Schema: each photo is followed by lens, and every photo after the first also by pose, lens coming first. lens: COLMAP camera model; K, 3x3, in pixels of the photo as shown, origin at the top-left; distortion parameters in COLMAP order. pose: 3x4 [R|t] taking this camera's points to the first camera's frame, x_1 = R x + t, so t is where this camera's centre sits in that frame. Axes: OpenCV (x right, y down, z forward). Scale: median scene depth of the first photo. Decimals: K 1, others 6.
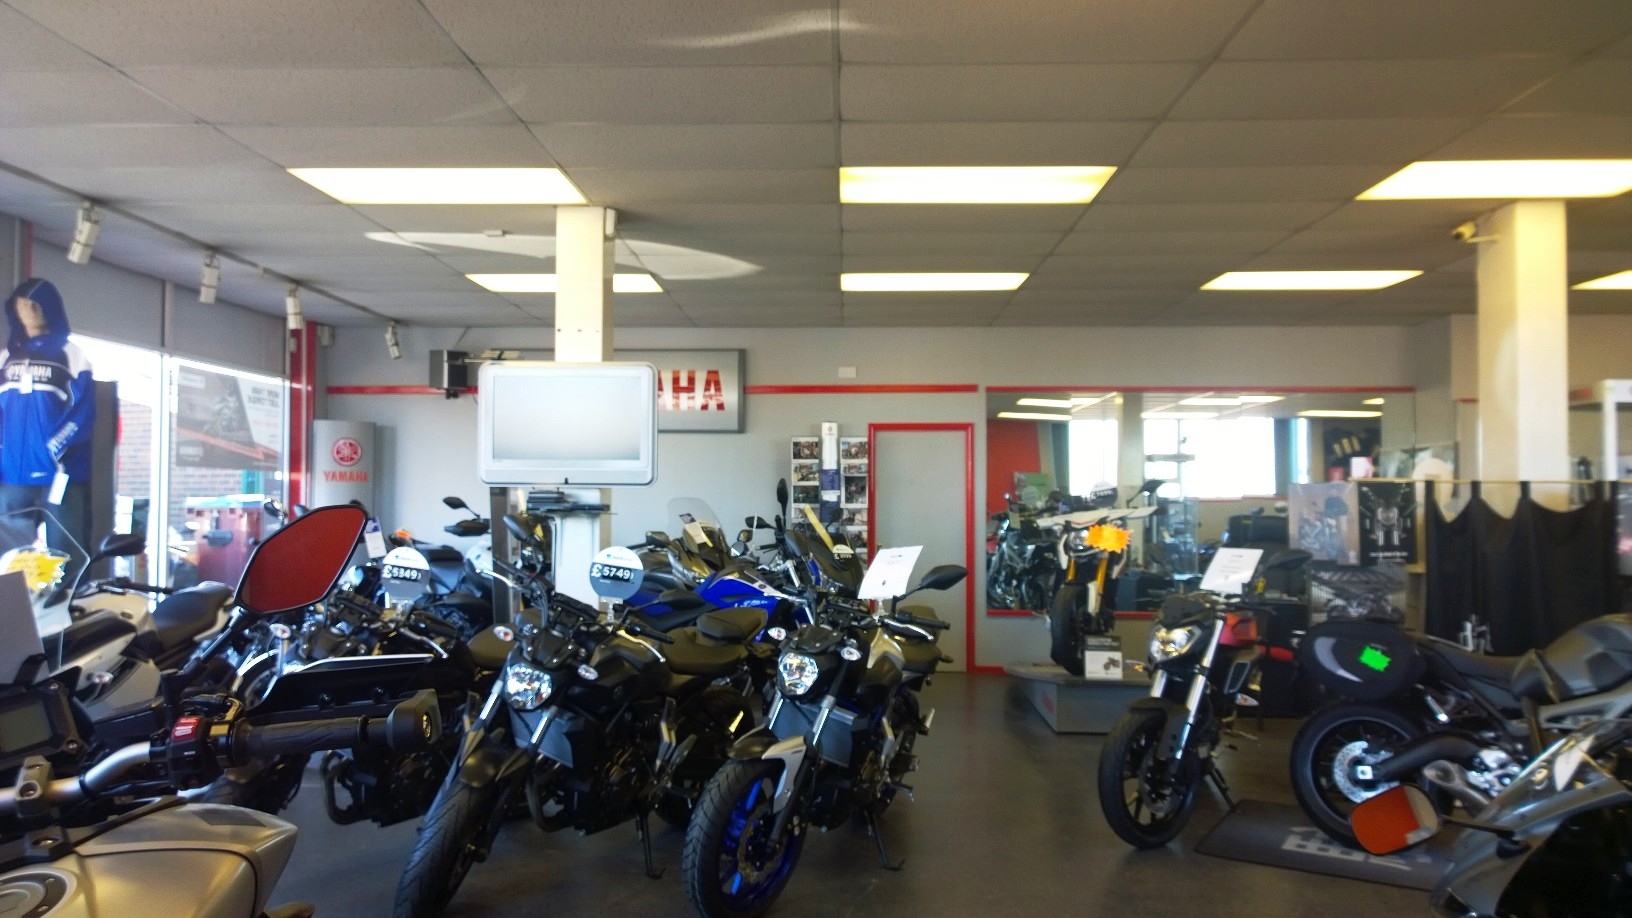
lens RADIAL K [[1187.1, 0, 820.5], [0, 1187.1, 459.5], [0, 0, 1]] dist [0.048223, -0.040007]
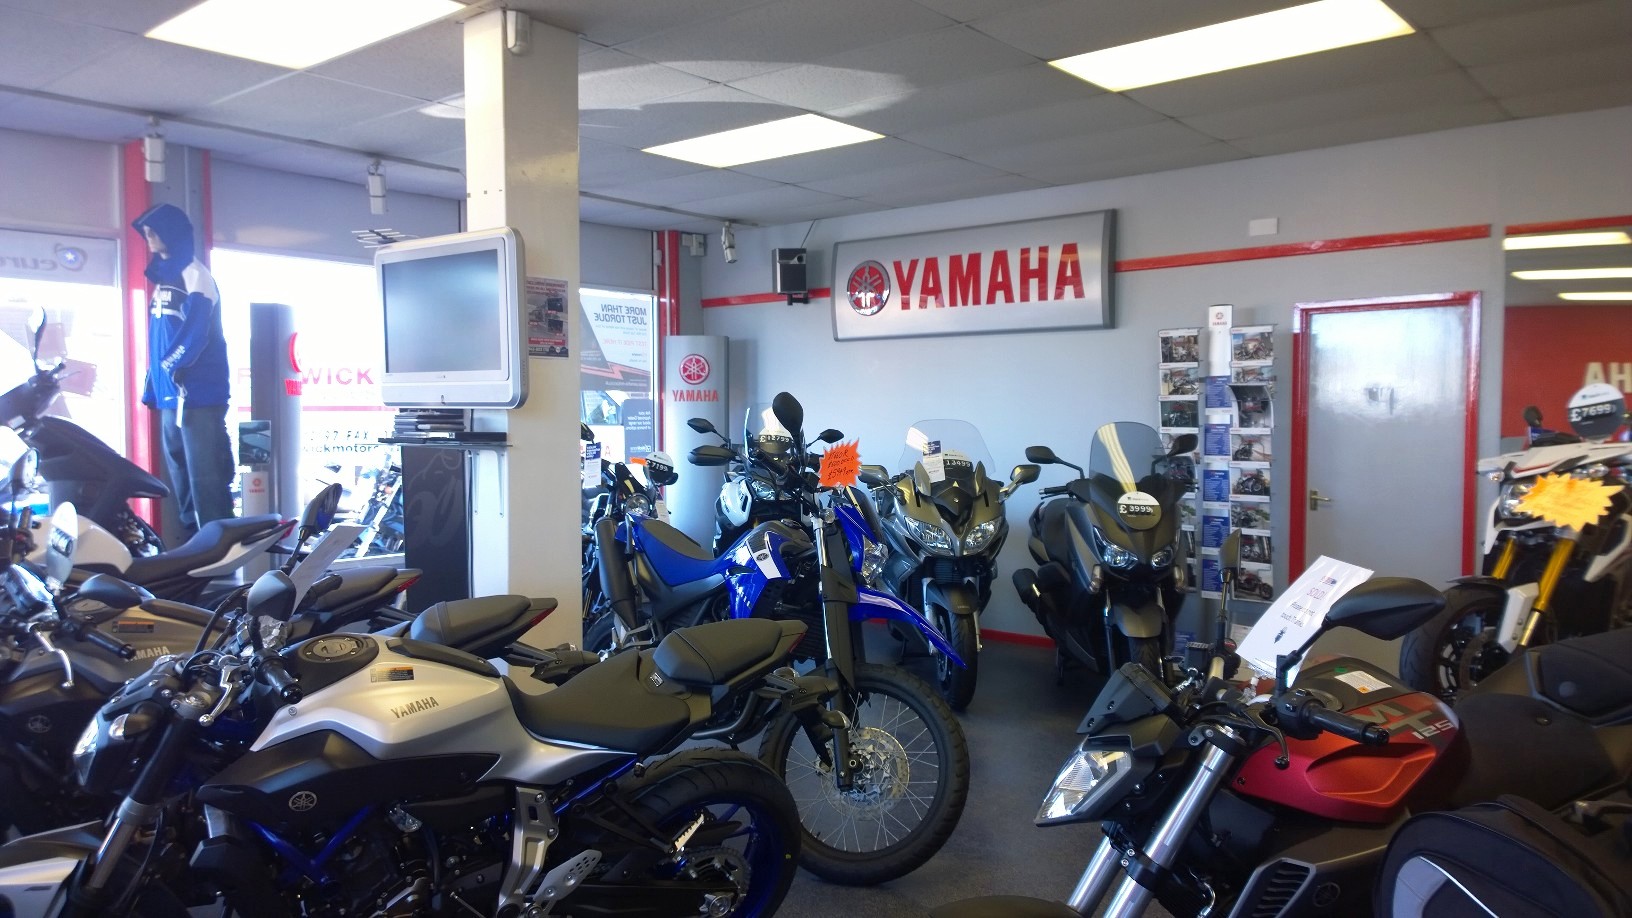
lens RADIAL K [[1187.1, 0, 821.3], [0, 1187.1, 466.7], [0, 0, 1]] dist [0.048223, -0.040007]
pose [[0.782990, 0.024915, -0.621535, 0.253179], [0.022475, 0.997412, 0.068295, 0.008171], [0.621628, -0.067443, 0.780404, 0.334634]]
